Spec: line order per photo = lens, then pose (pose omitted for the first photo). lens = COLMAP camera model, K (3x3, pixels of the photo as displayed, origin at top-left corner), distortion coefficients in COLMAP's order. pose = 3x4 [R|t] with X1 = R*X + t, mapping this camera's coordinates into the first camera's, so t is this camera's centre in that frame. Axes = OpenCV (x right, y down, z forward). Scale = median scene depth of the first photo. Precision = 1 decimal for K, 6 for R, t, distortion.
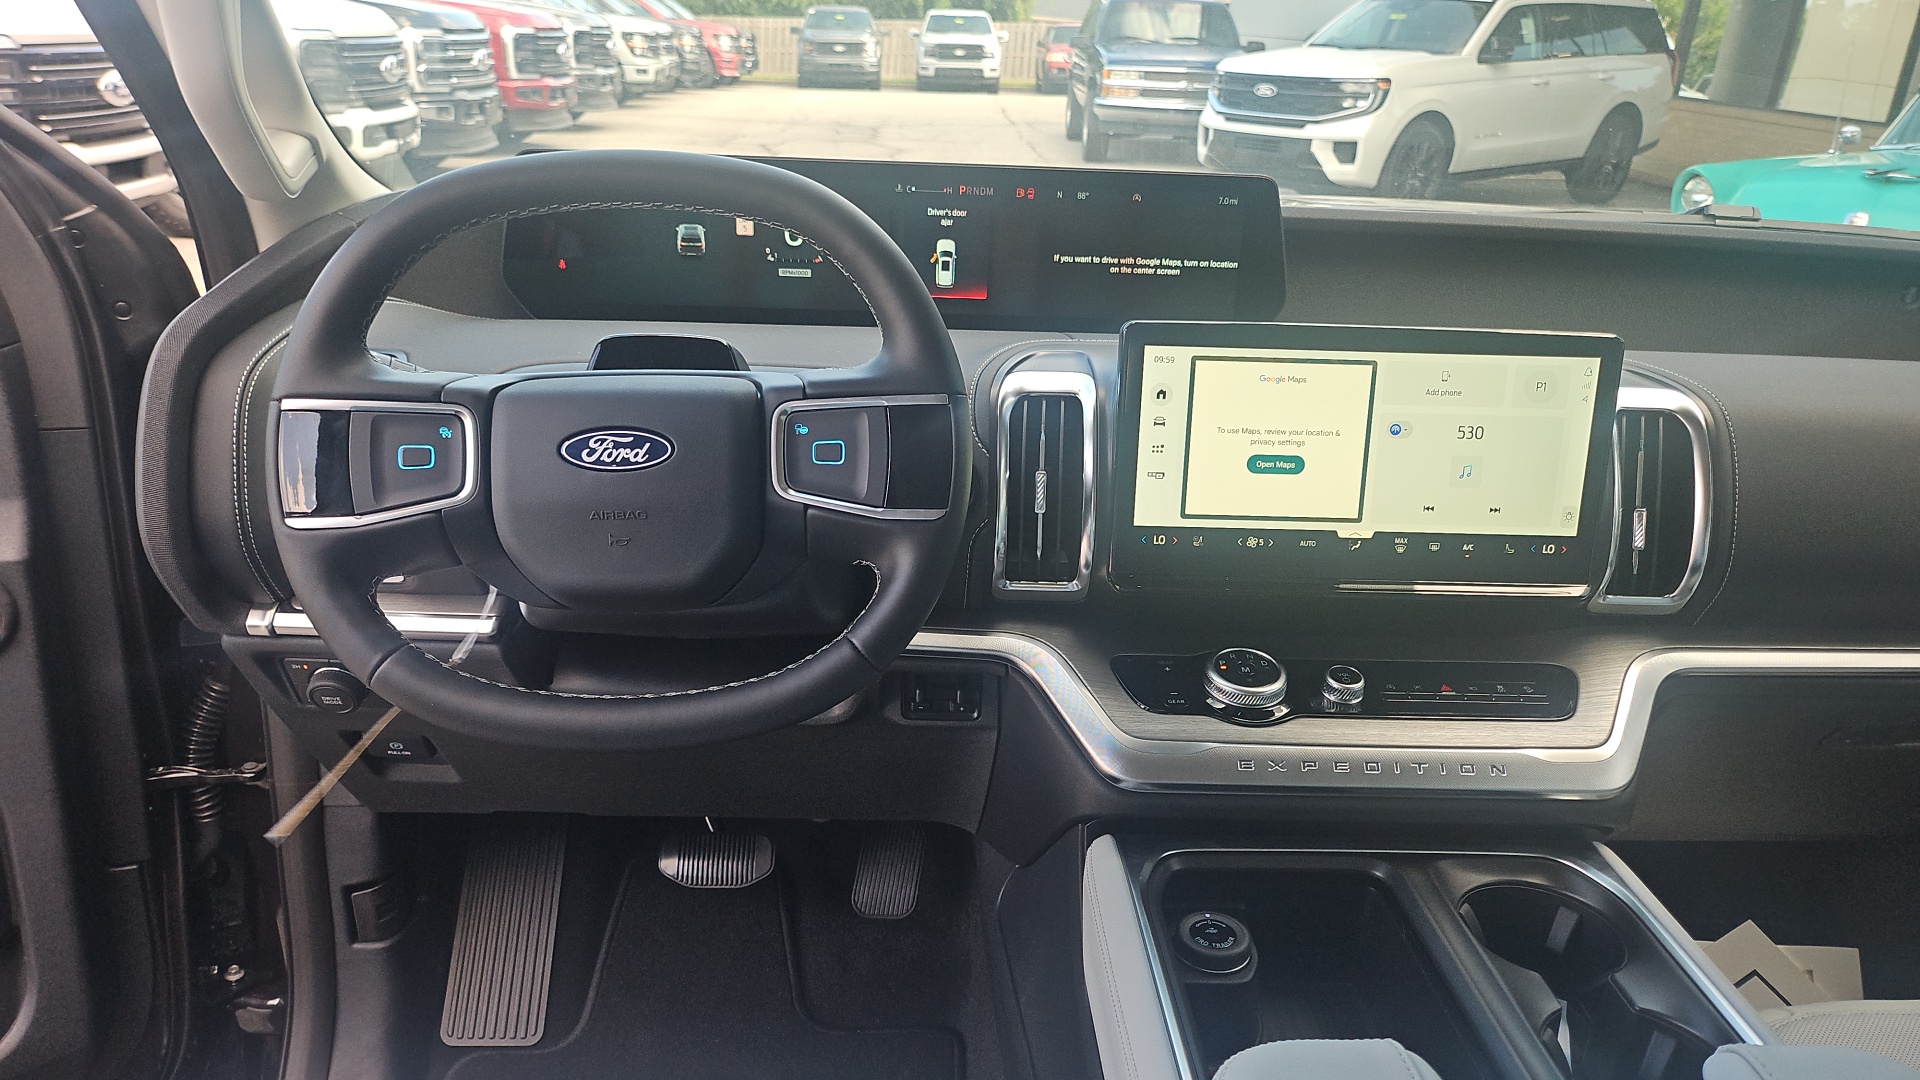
lens RADIAL K [[1319.0, 0, 963.1], [0, 1319.0, 542.8], [0, 0, 1]] dist [0.079750, -0.085258]
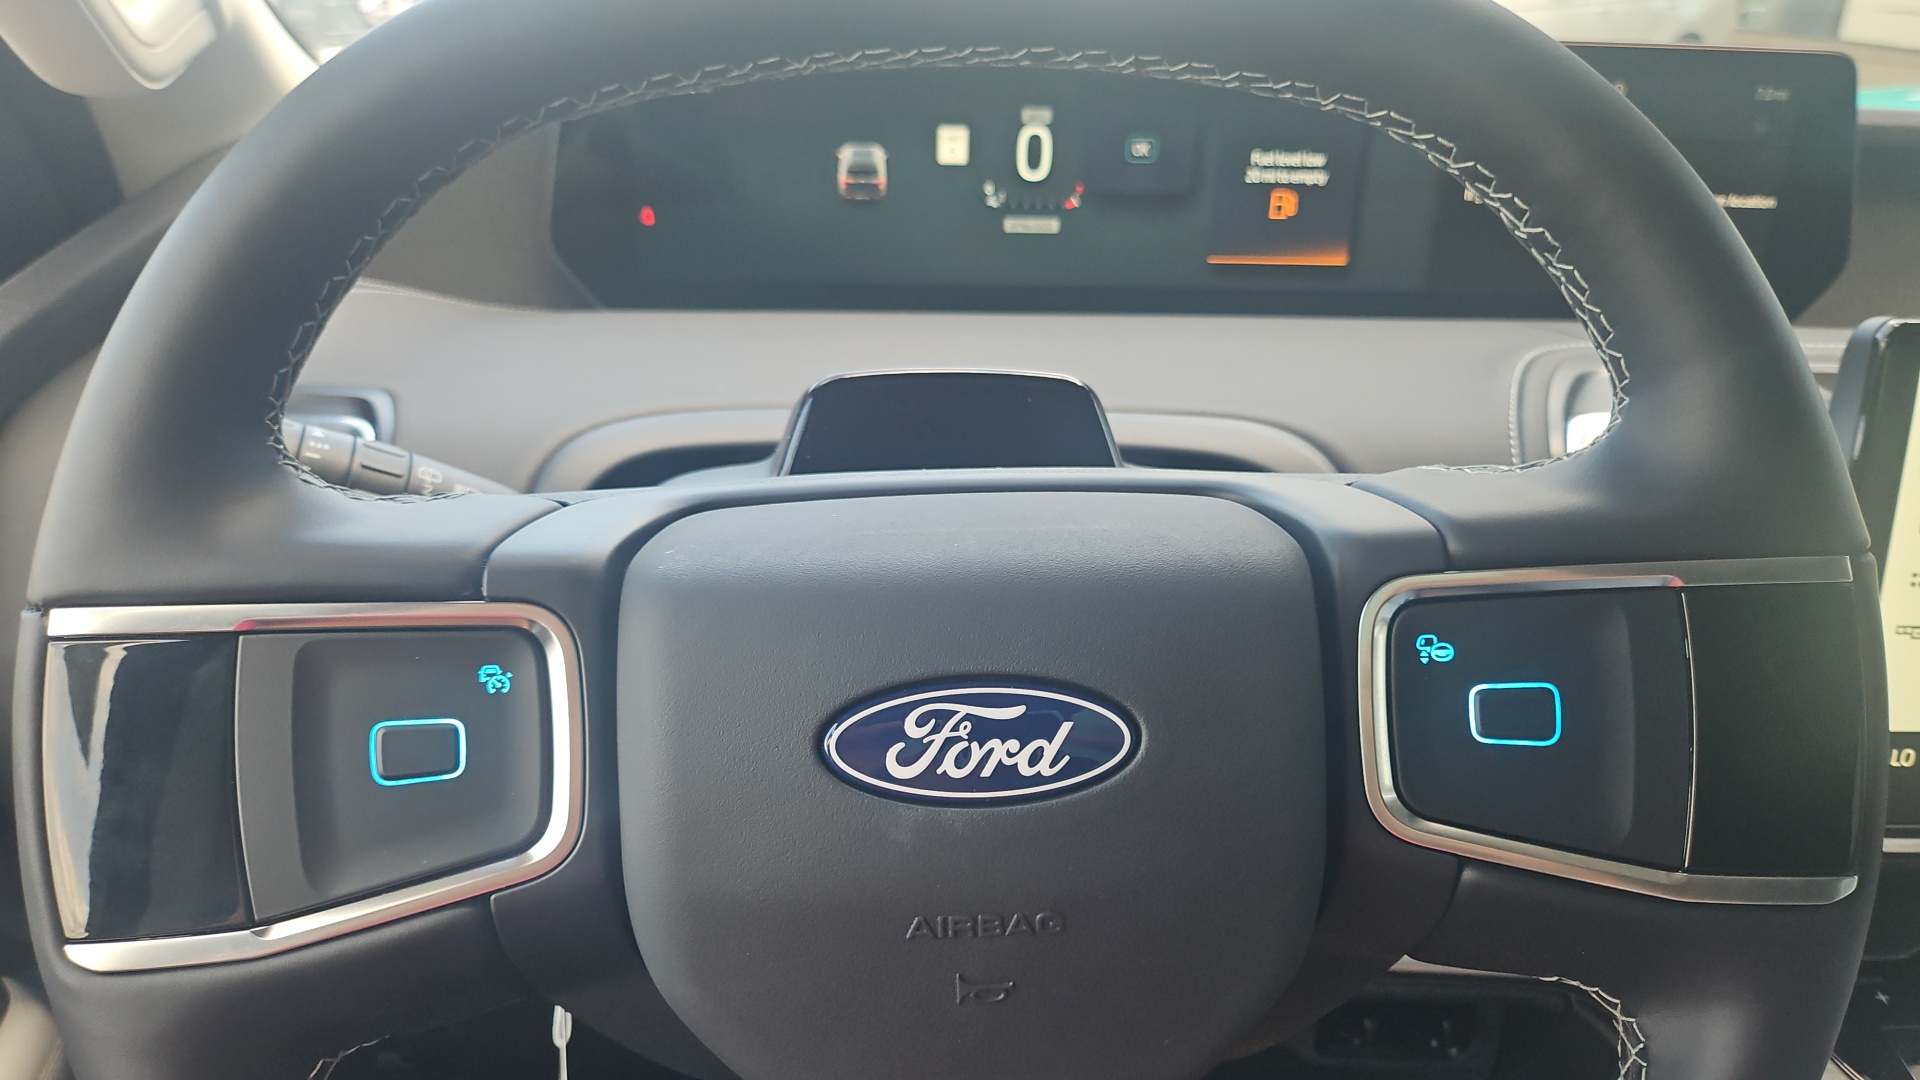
lens RADIAL K [[1332.5, 0, 929.1], [0, 1332.5, 537.1], [0, 0, 1]] dist [0.057044, -0.087763]
pose [[0.999890, -0.007946, -0.012489, -0.260972], [0.008323, 0.999502, 0.030441, -0.131008], [0.012241, -0.030542, 0.999459, 0.625705]]
